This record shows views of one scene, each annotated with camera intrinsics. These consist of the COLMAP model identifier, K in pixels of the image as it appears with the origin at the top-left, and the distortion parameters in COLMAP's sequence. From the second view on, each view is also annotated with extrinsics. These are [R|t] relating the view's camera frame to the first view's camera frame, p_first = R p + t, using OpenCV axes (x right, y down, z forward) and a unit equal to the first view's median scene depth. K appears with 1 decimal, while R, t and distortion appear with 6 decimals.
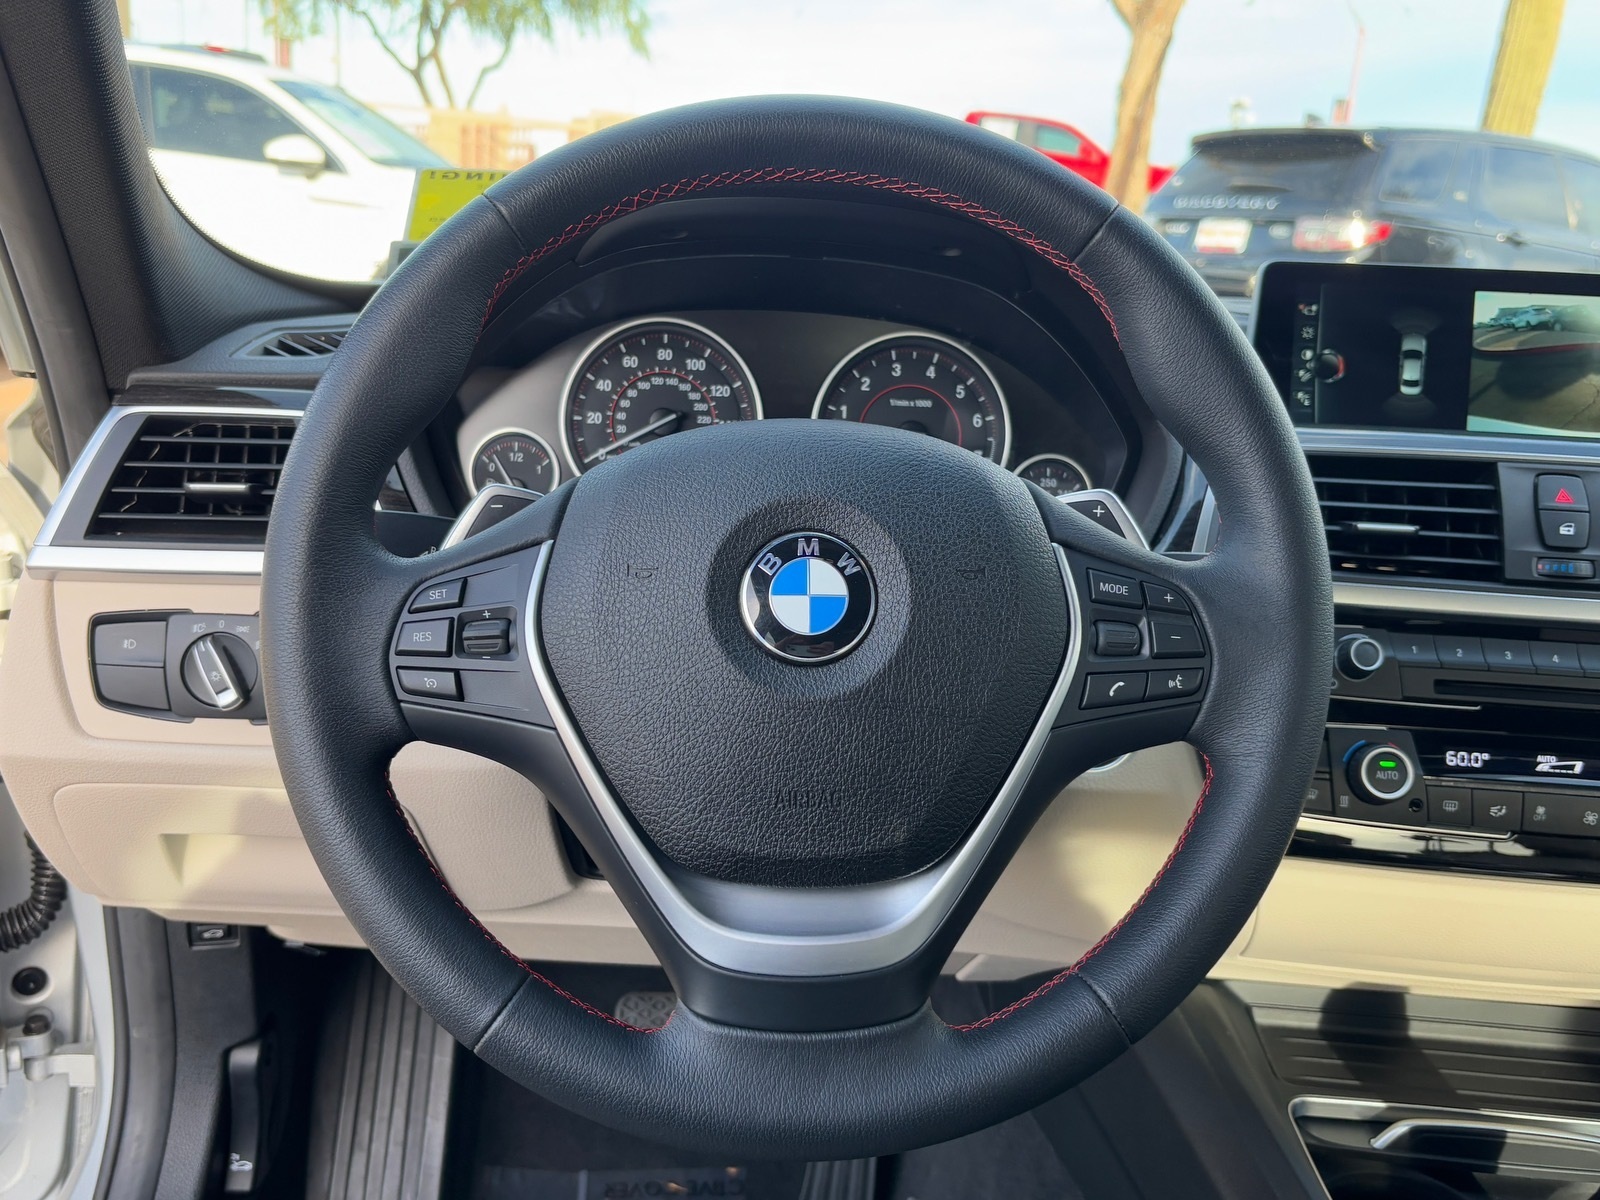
lens RADIAL K [[1451.1, 0, 806.0], [0, 1451.1, 622.9], [0, 0, 1]] dist [0.090438, -0.135540]
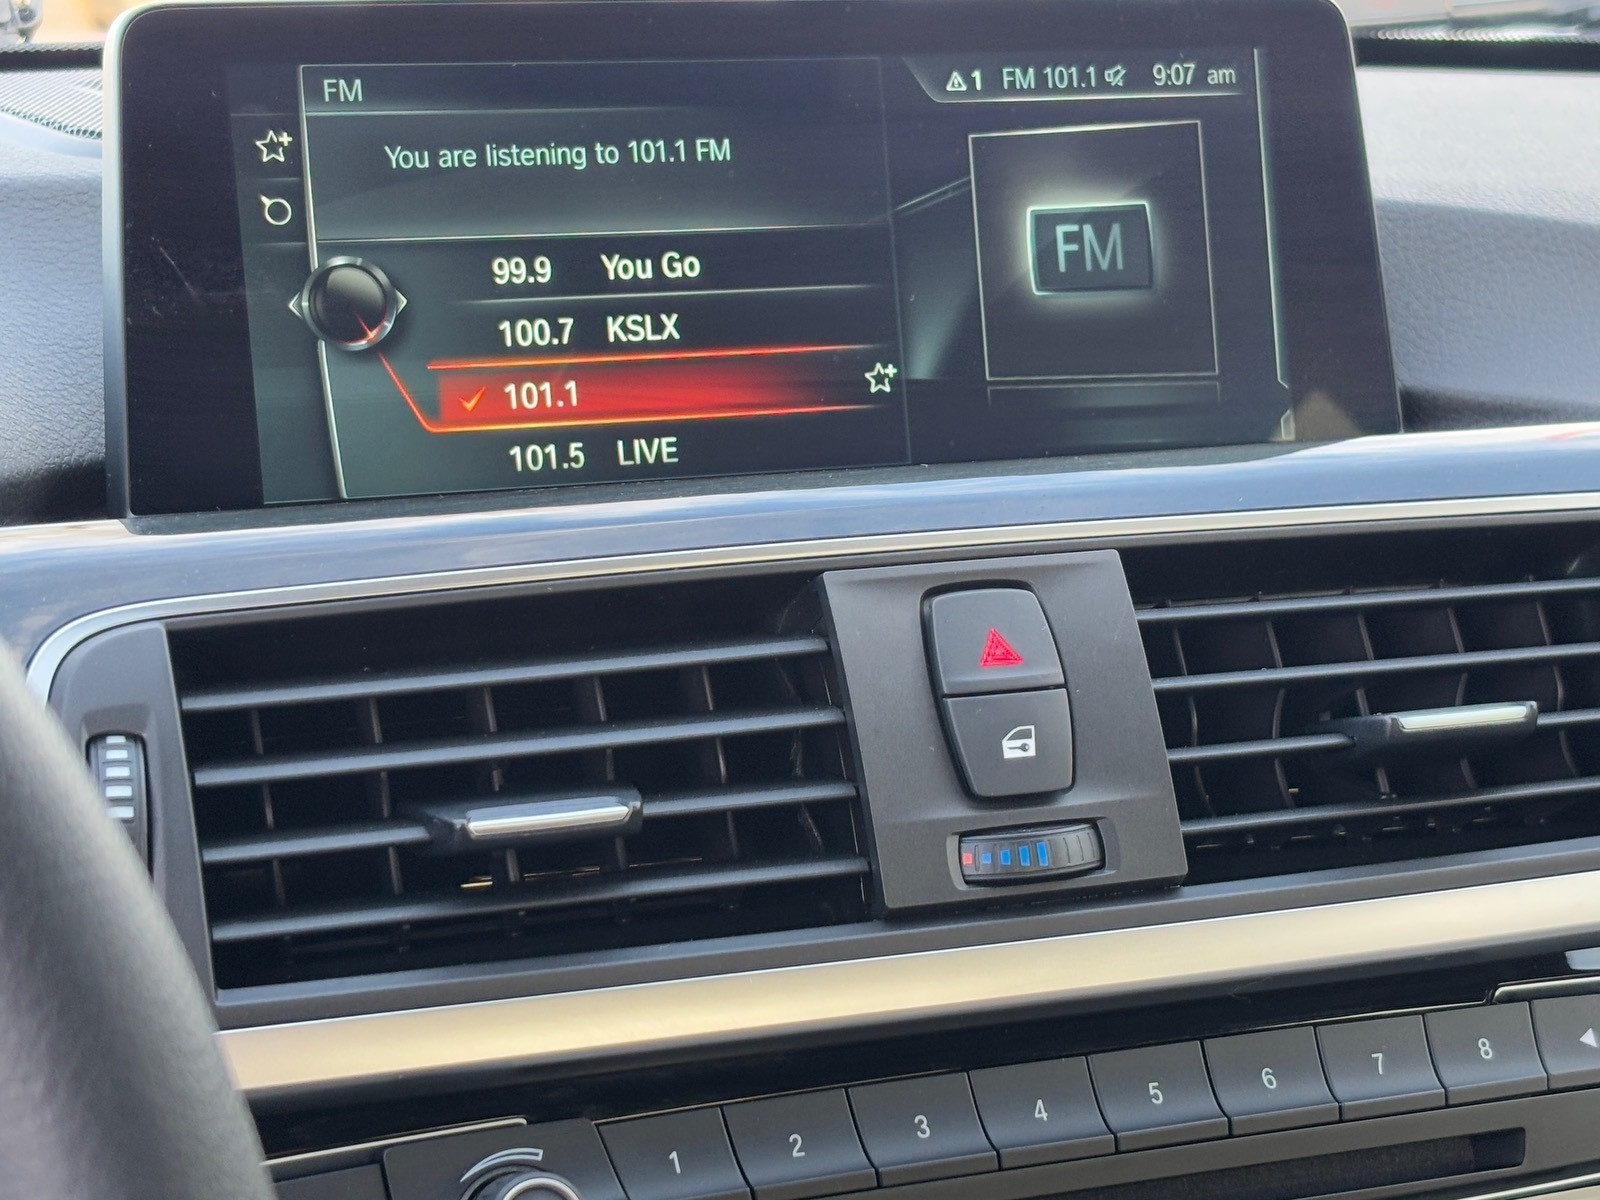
lens RADIAL K [[3156.1, 0, 800.6], [0, 3156.1, 641.7], [0, 0, 1]] dist [0.146261, 0.022855]
pose [[0.910858, -0.144031, 0.386773, 0.161425], [0.138977, 0.989440, 0.041165, -0.118503], [-0.388617, 0.016257, 0.921256, 0.287913]]
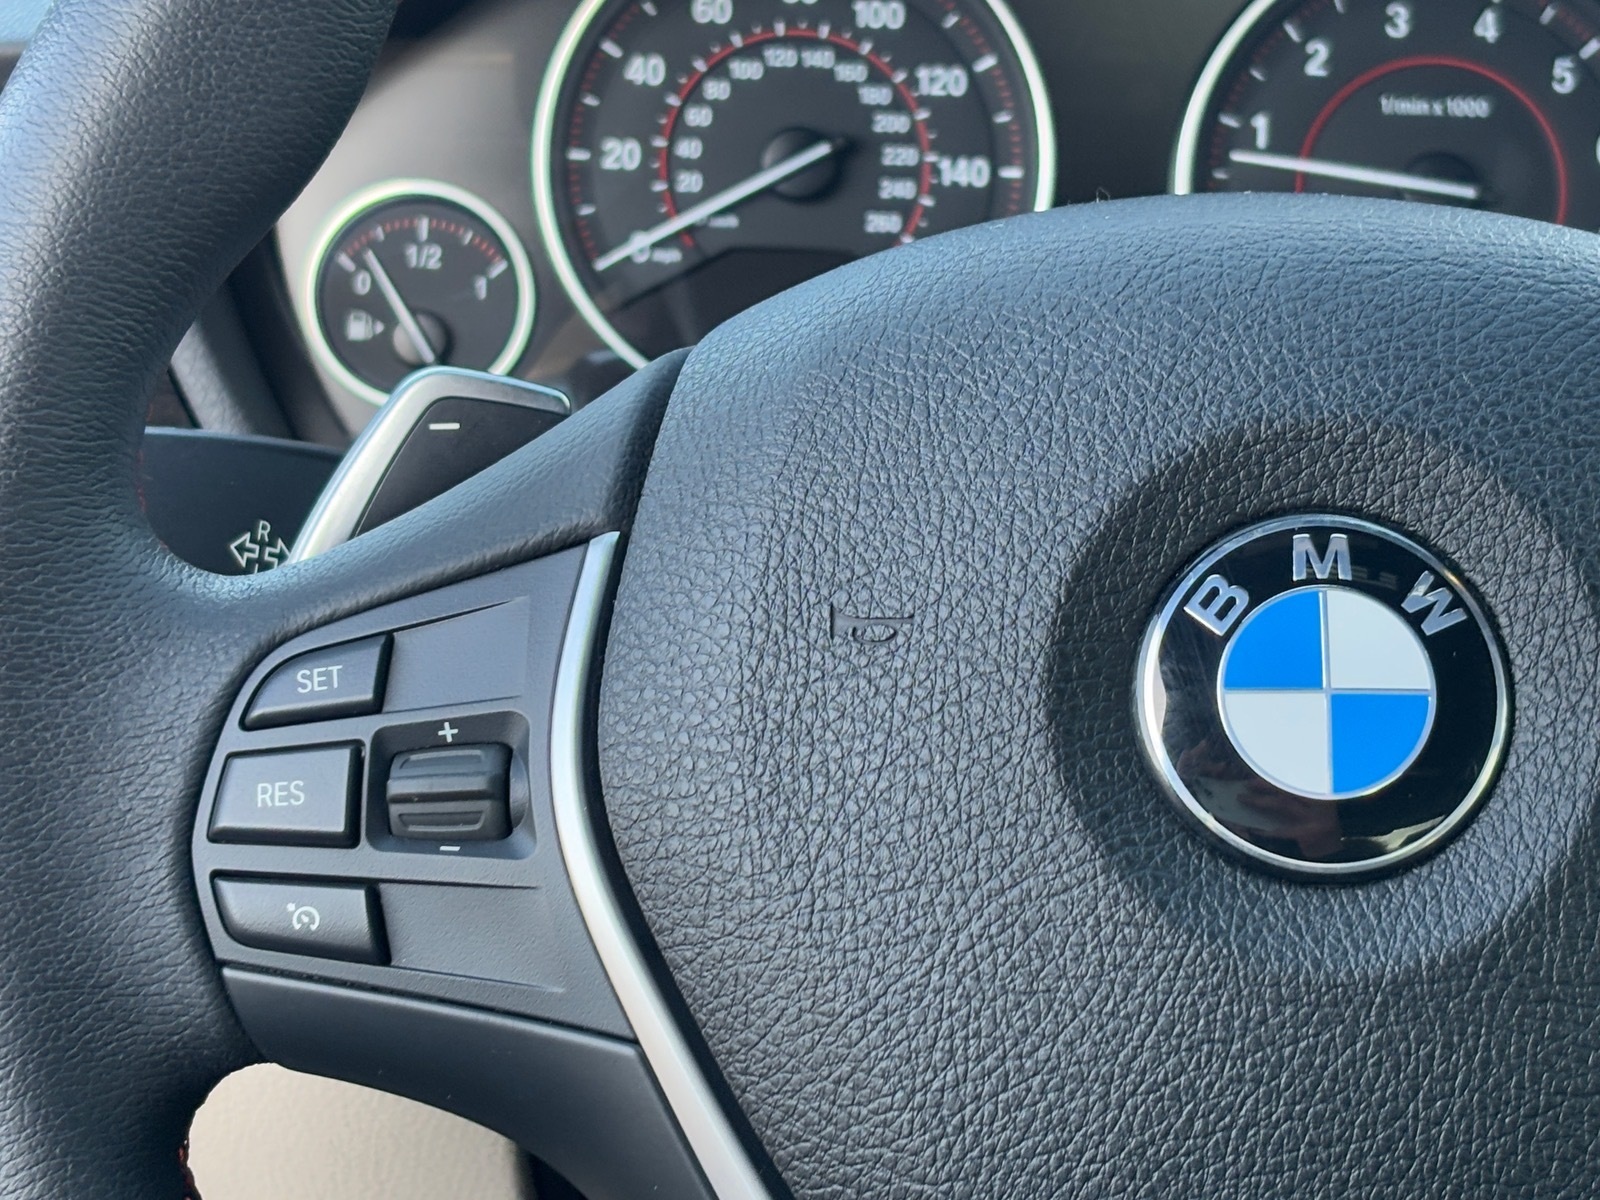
lens RADIAL K [[3418.7, 0, 800.0], [0, 3418.7, 600.0], [0, 0, 1]] dist [0.238960, -1.639737]
pose [[0.999328, -0.001705, -0.036613, -0.064152], [0.002320, 0.999857, 0.016771, -0.036709], [0.036579, -0.016845, 0.999189, 0.079593]]
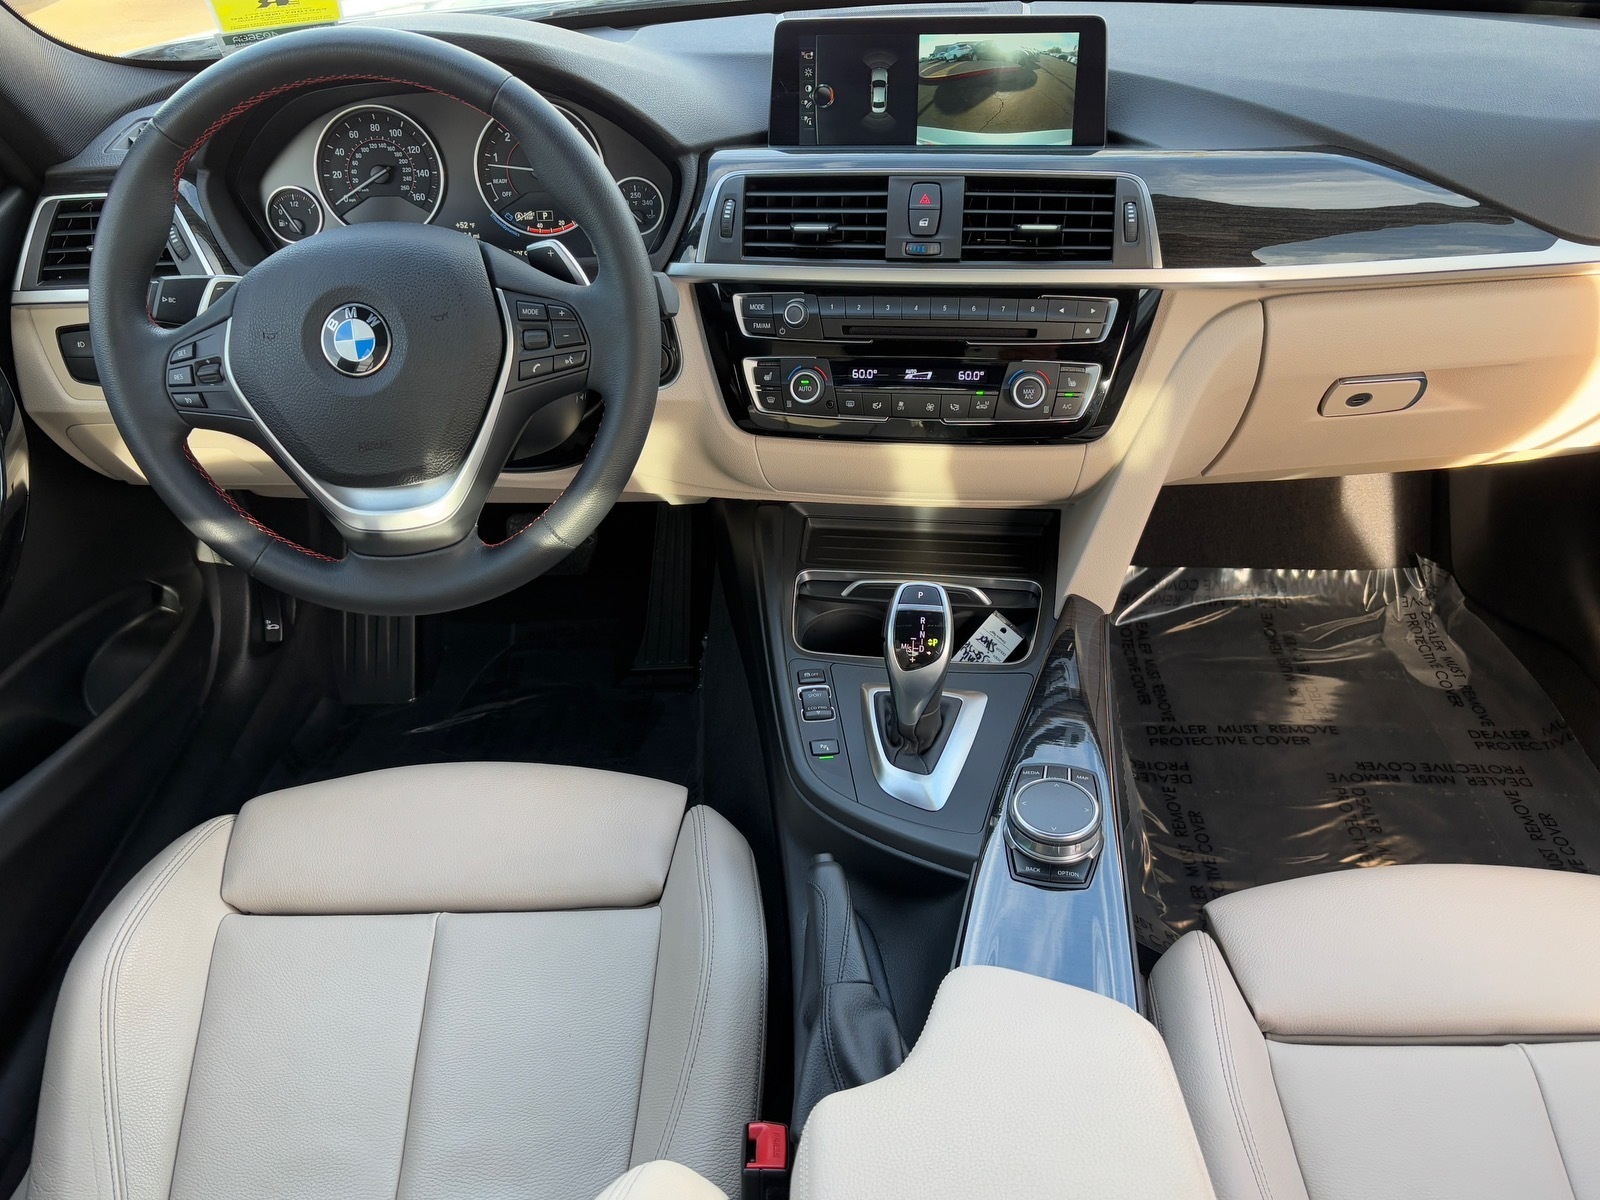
lens RADIAL K [[1338.1, 0, 790.2], [0, 1338.1, 596.9], [0, 0, 1]] dist [0.024296, -0.007694]
pose [[0.992572, -0.030168, -0.117860, 0.494098], [0.067611, 0.942173, 0.328236, -0.154944], [0.101142, -0.333766, 0.937214, -0.453995]]
